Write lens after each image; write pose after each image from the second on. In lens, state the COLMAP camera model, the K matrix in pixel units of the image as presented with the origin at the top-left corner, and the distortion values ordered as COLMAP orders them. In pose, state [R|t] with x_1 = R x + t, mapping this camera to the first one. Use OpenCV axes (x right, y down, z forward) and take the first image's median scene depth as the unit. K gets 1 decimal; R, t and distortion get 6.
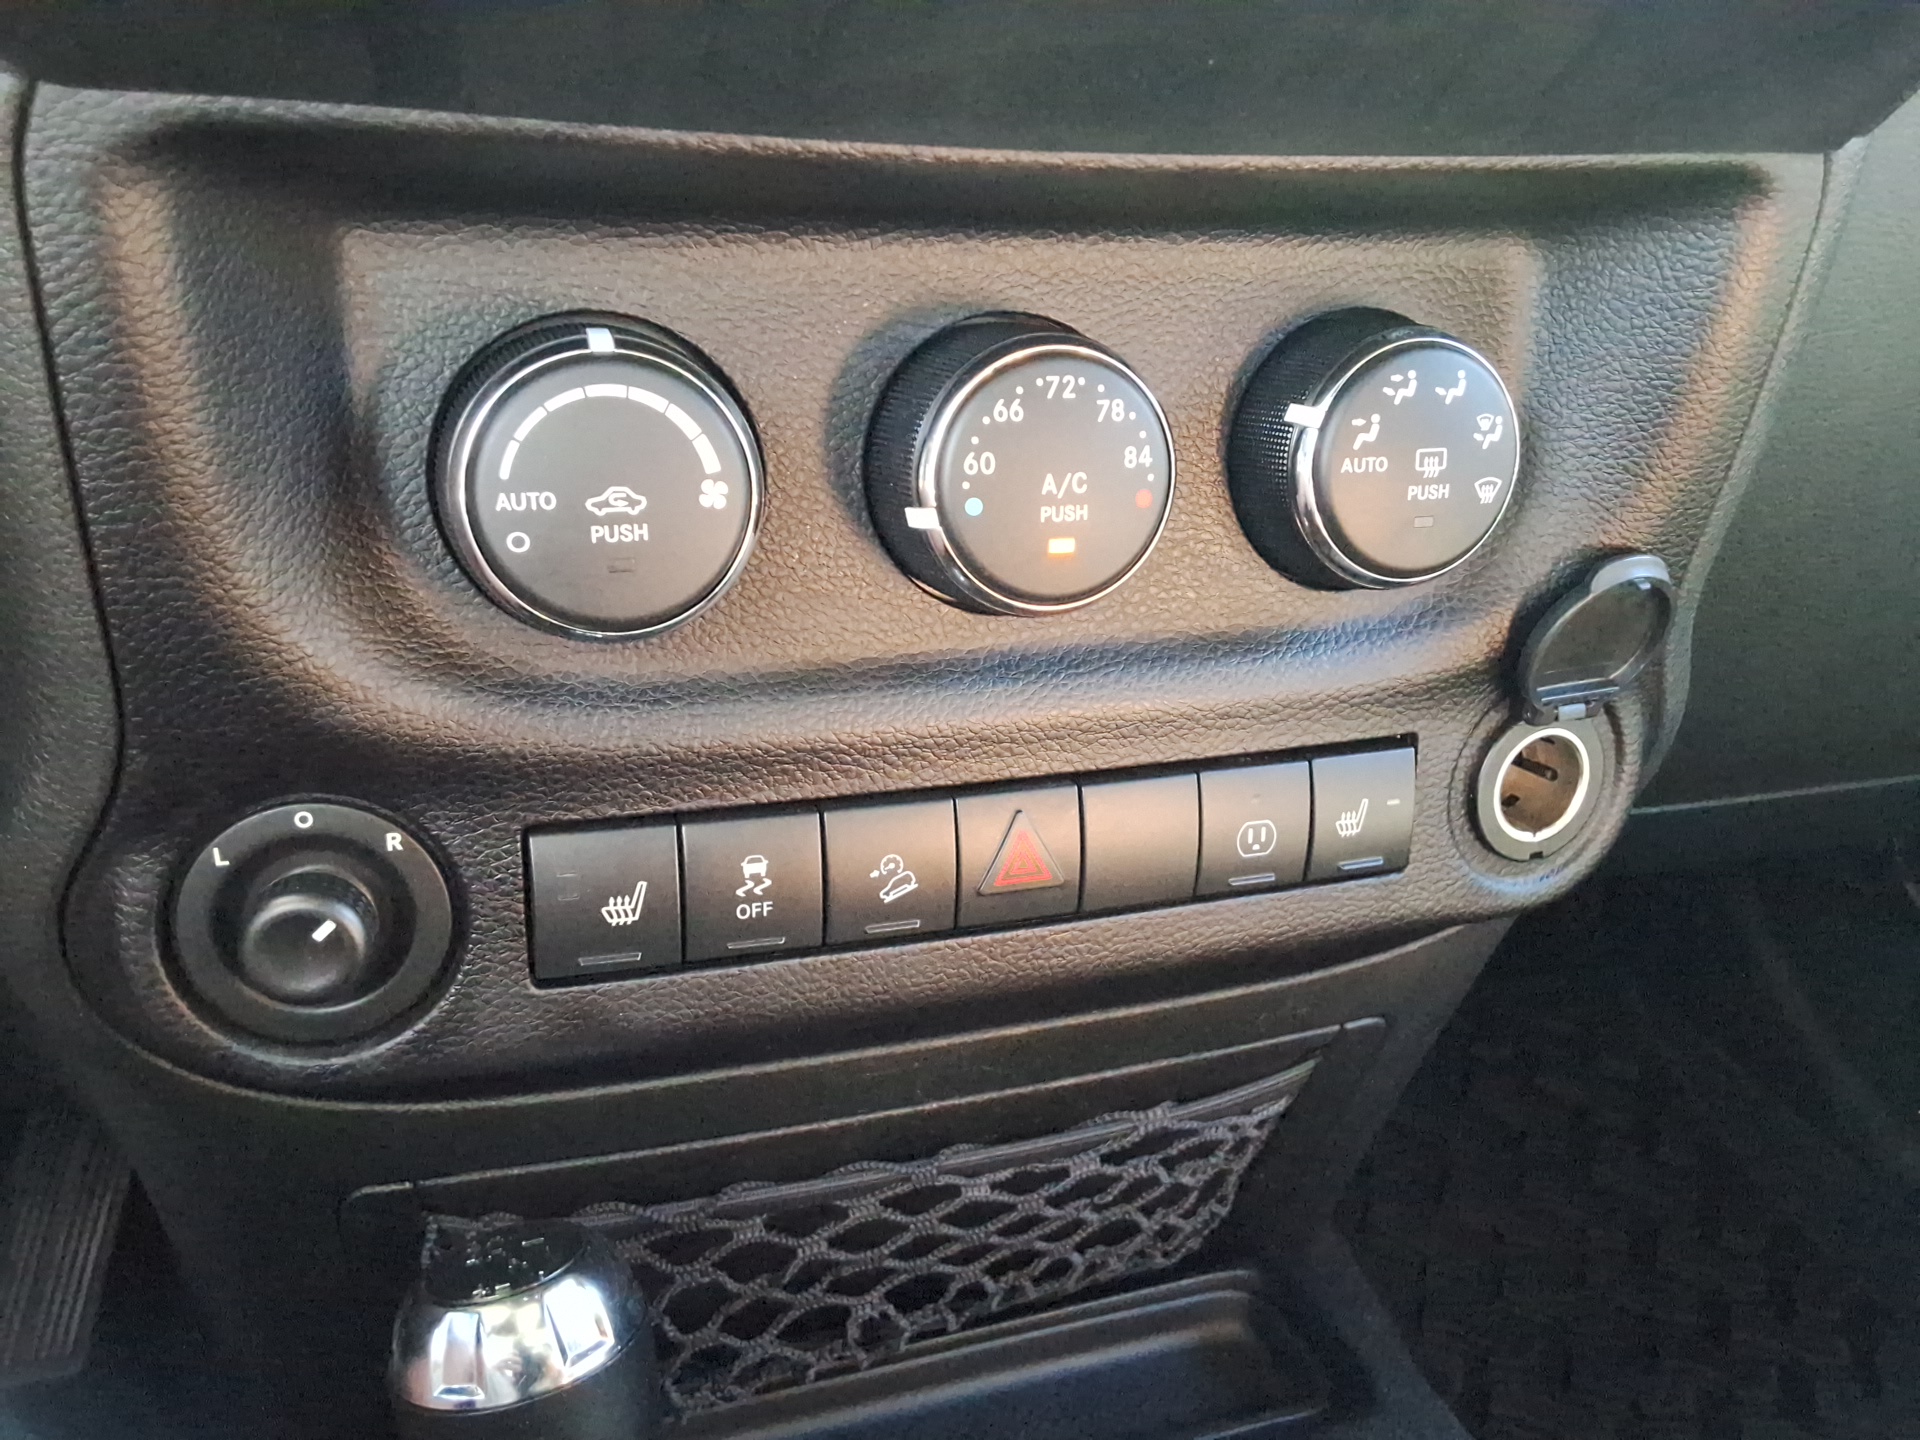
lens RADIAL K [[1572.2, 0, 1030.7], [0, 1572.2, 747.5], [0, 0, 1]] dist [0.070314, -0.030050]
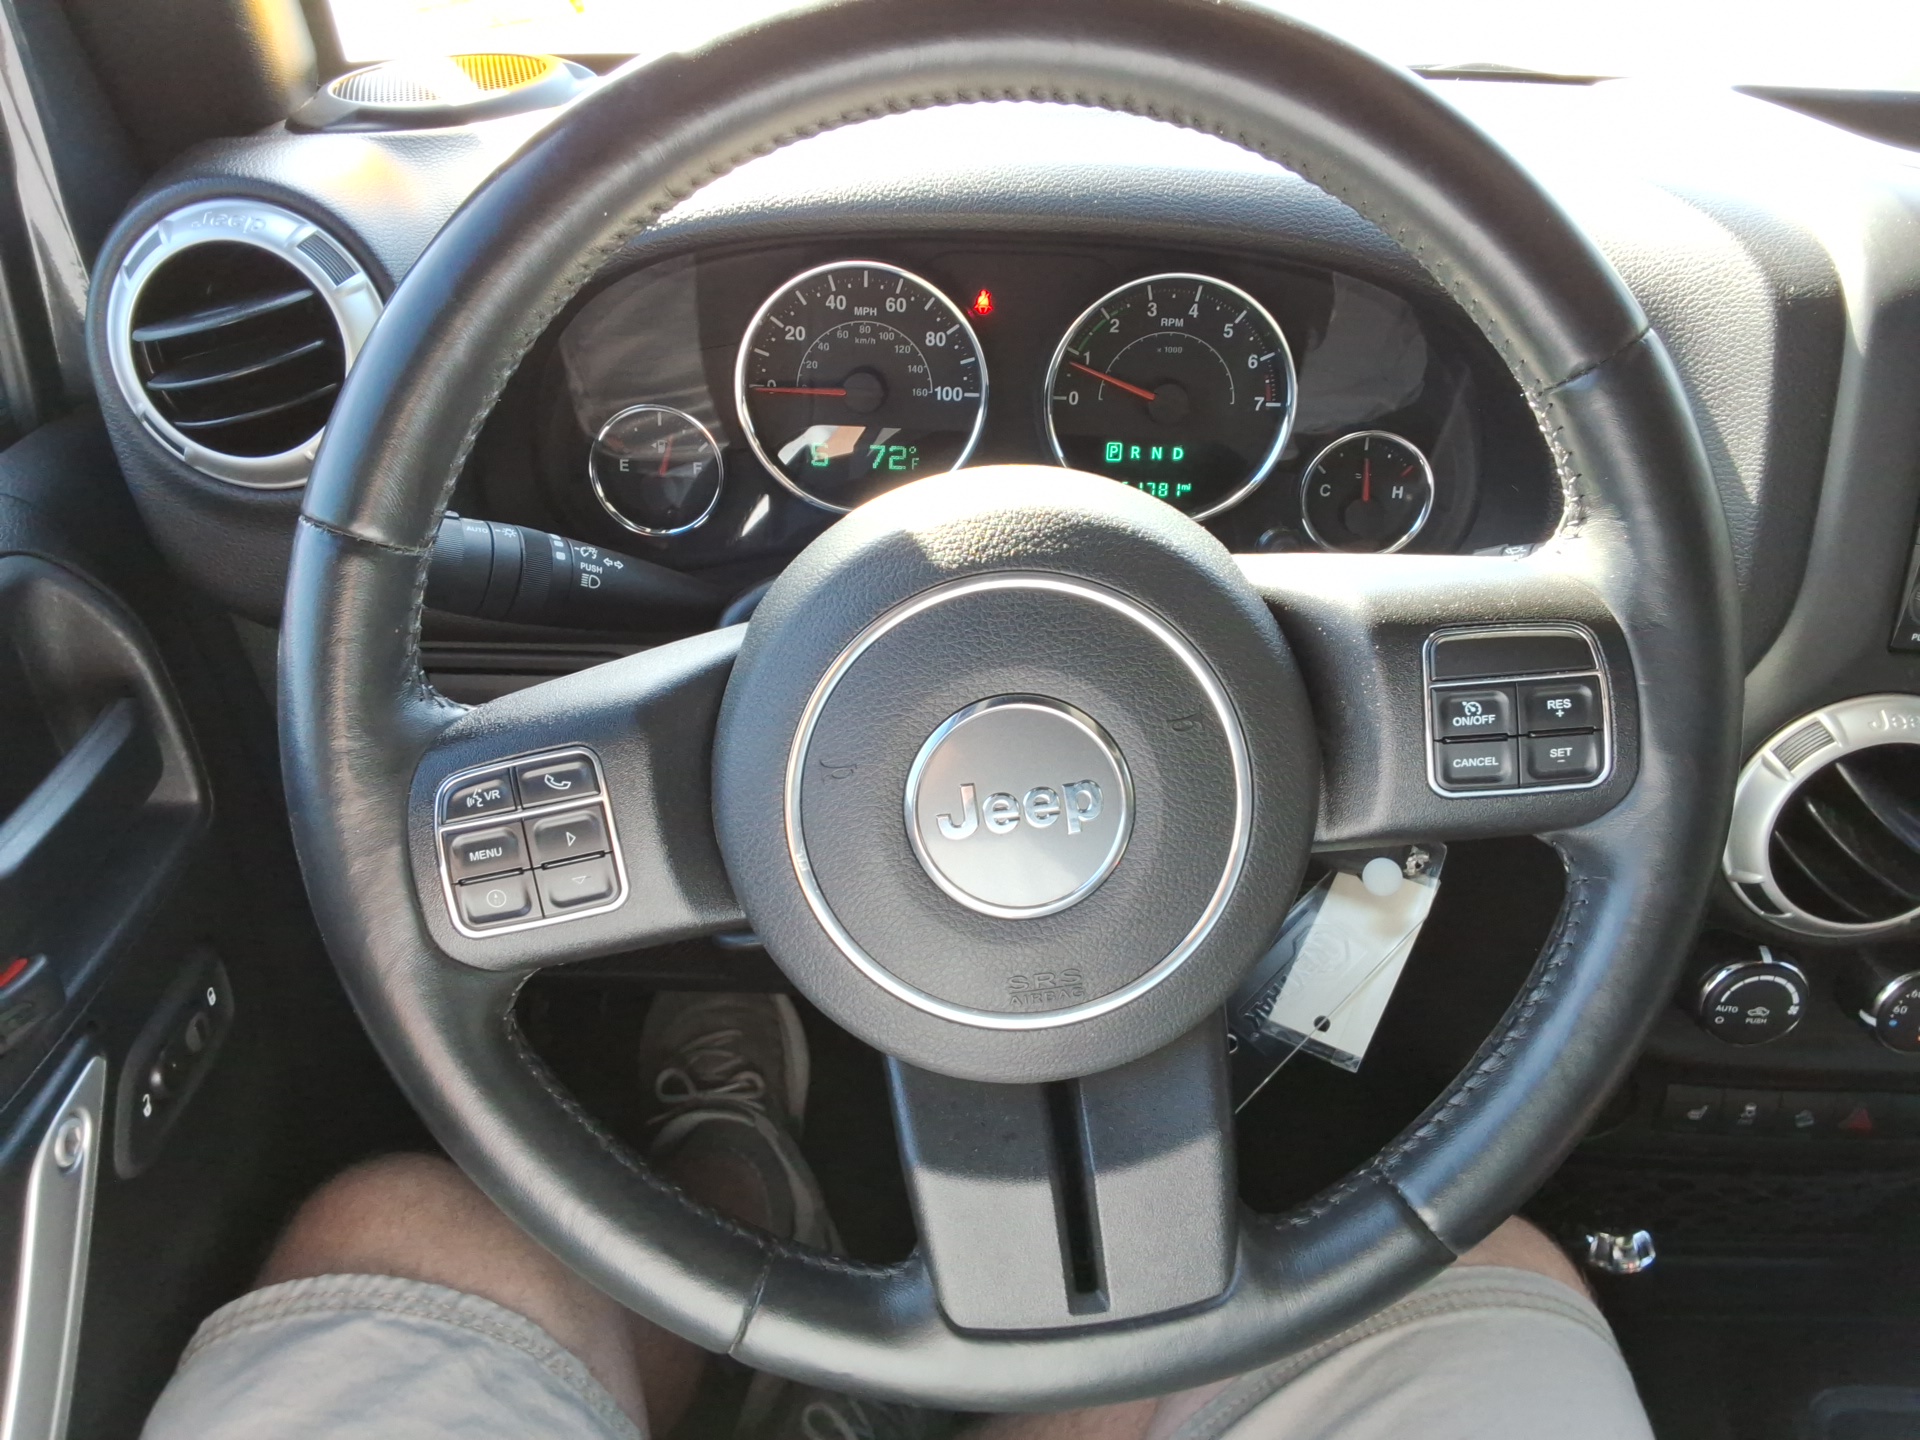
lens RADIAL K [[1580.6, 0, 968.2], [0, 1580.6, 720.3], [0, 0, 1]] dist [0.096517, -0.170159]
pose [[0.942035, 0.175051, -0.286231, -0.715517], [-0.106314, 0.964884, 0.240199, -0.984659], [0.318227, -0.195846, 0.927565, -1.618028]]
